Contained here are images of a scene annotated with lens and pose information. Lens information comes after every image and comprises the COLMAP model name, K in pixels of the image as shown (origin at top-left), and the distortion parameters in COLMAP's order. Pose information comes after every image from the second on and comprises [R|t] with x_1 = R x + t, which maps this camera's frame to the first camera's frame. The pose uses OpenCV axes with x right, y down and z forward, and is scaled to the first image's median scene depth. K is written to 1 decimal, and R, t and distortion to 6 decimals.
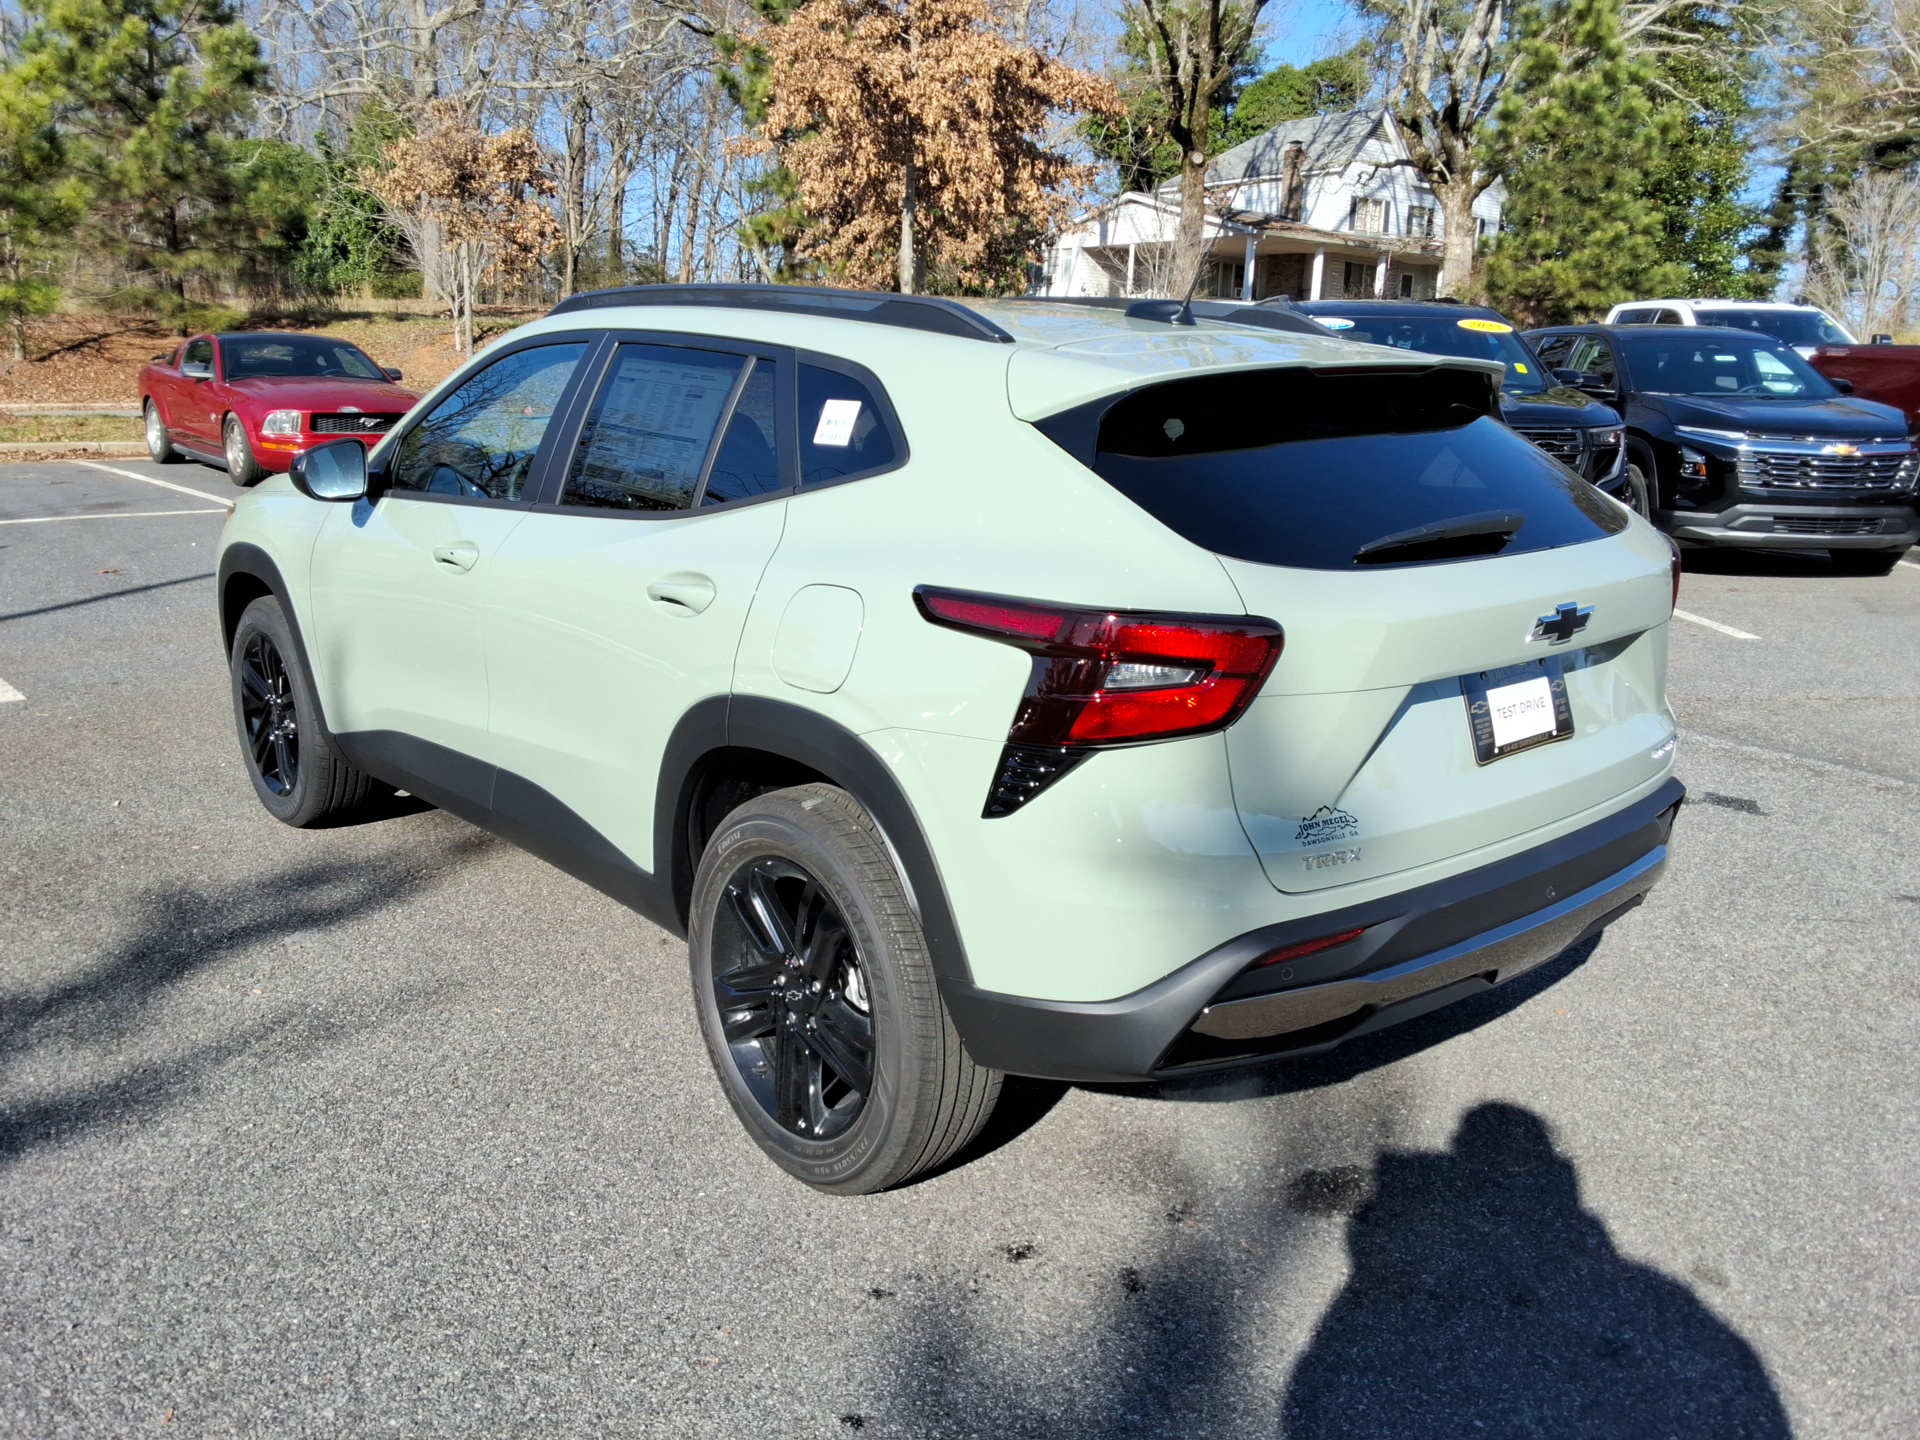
lens RADIAL K [[1541.9, 0, 982.2], [0, 1541.9, 693.7], [0, 0, 1]] dist [0.095795, -0.147407]
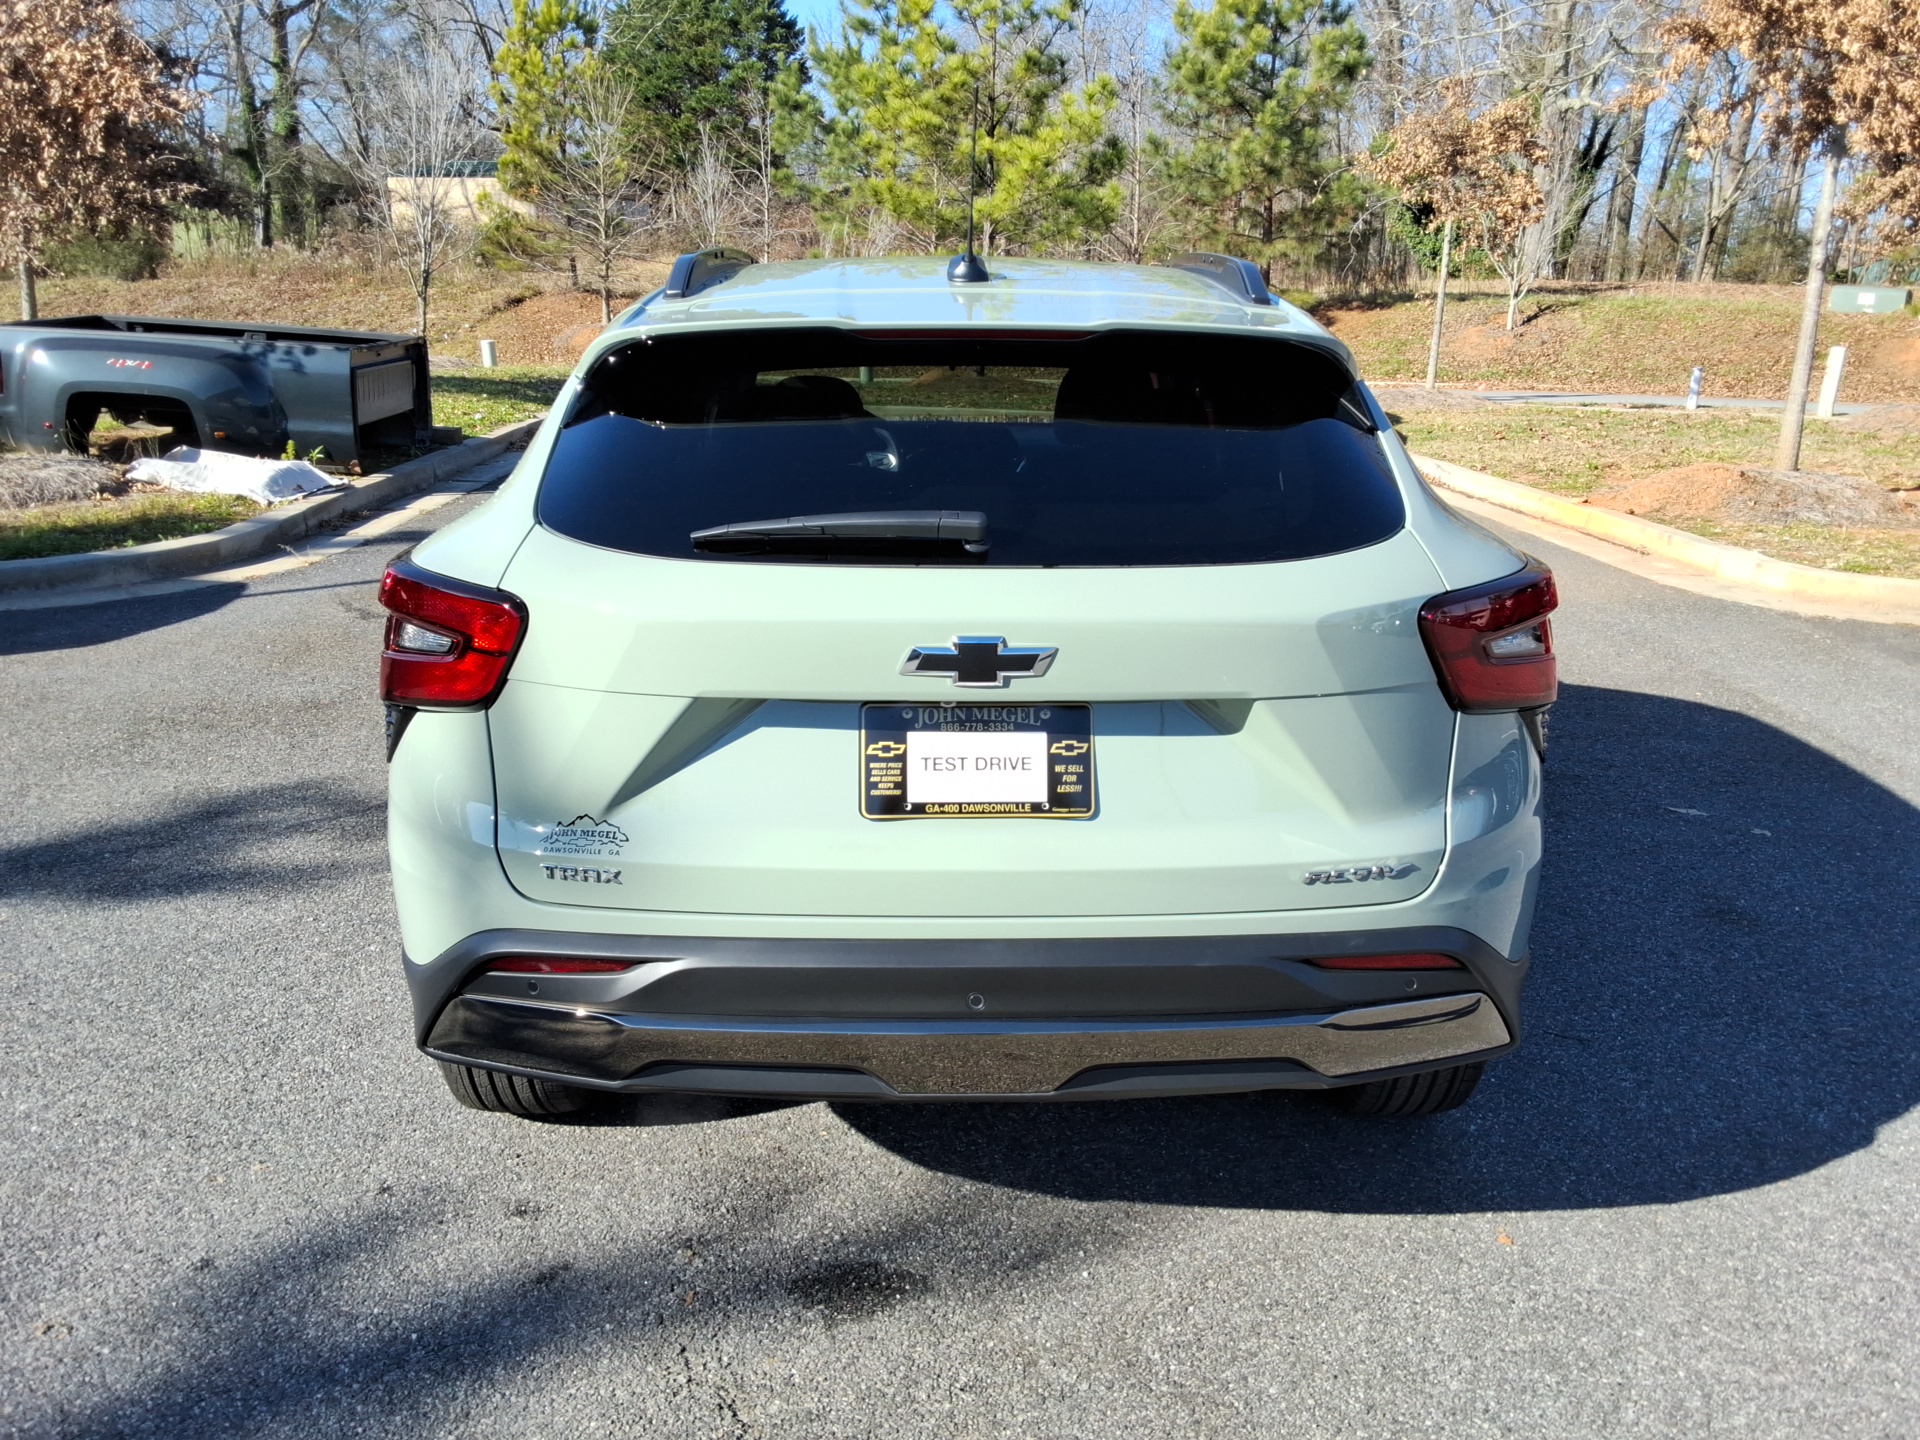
lens RADIAL K [[1541.9, 0, 982.1], [0, 1541.9, 701.5], [0, 0, 1]] dist [0.095795, -0.147407]
pose [[0.765031, 0.151856, -0.625834, 0.067538], [-0.141701, 0.987677, 0.066438, -0.006028], [0.628211, 0.037854, 0.777122, 0.032124]]
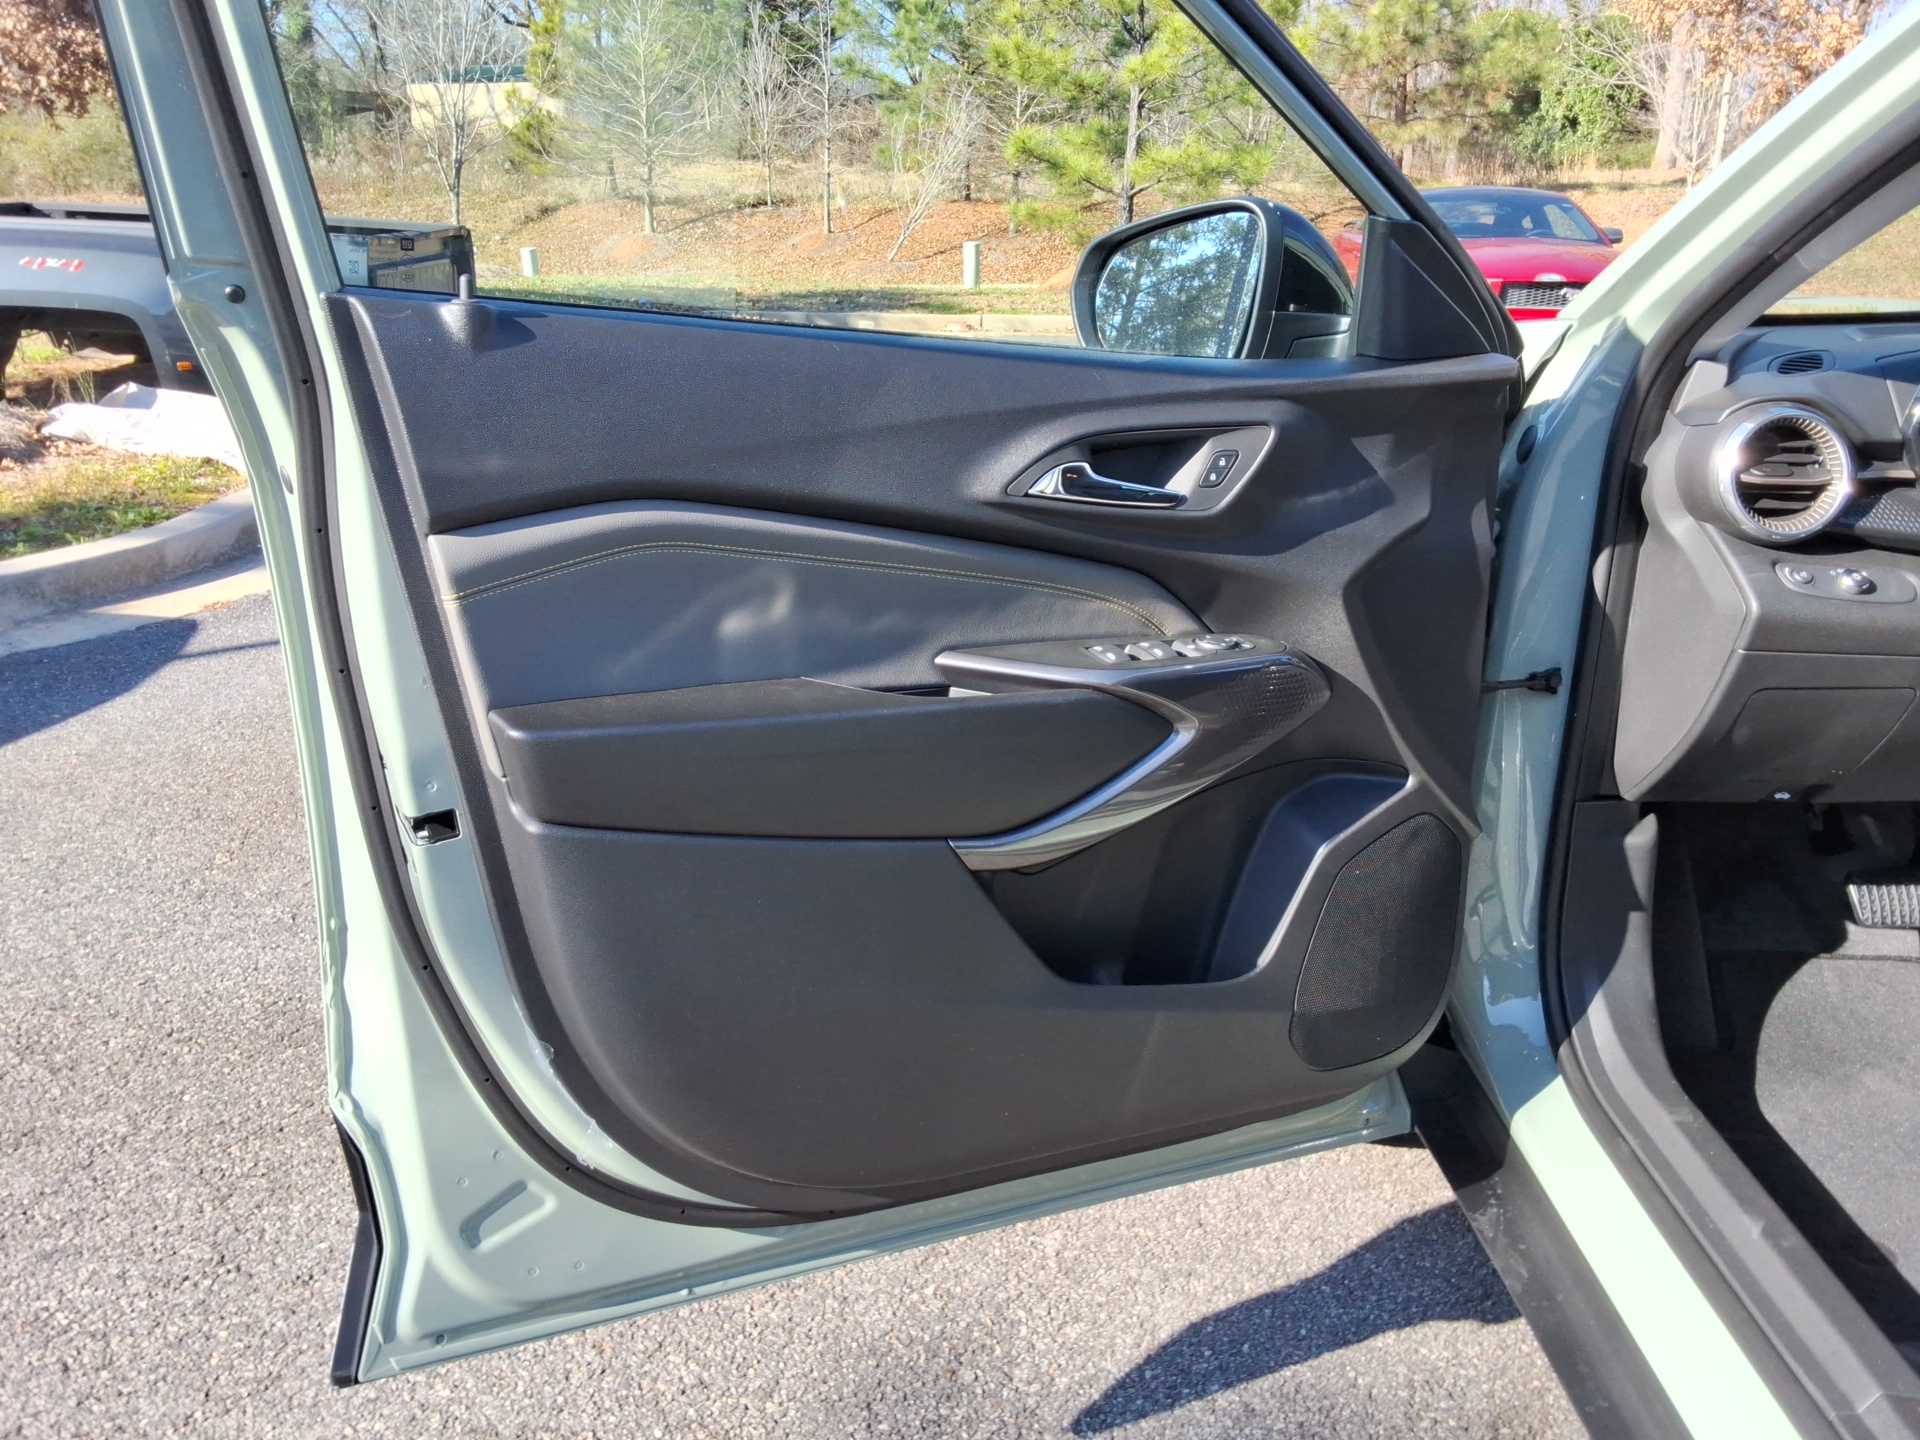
lens RADIAL K [[1541.9, 0, 971.6], [0, 1541.9, 704.9], [0, 0, 1]] dist [0.095795, -0.147407]
pose [[0.750505, 0.180198, -0.635824, -0.035477], [-0.132504, 0.983601, 0.122358, -0.011803], [0.647445, -0.007581, 0.762074, 0.088404]]
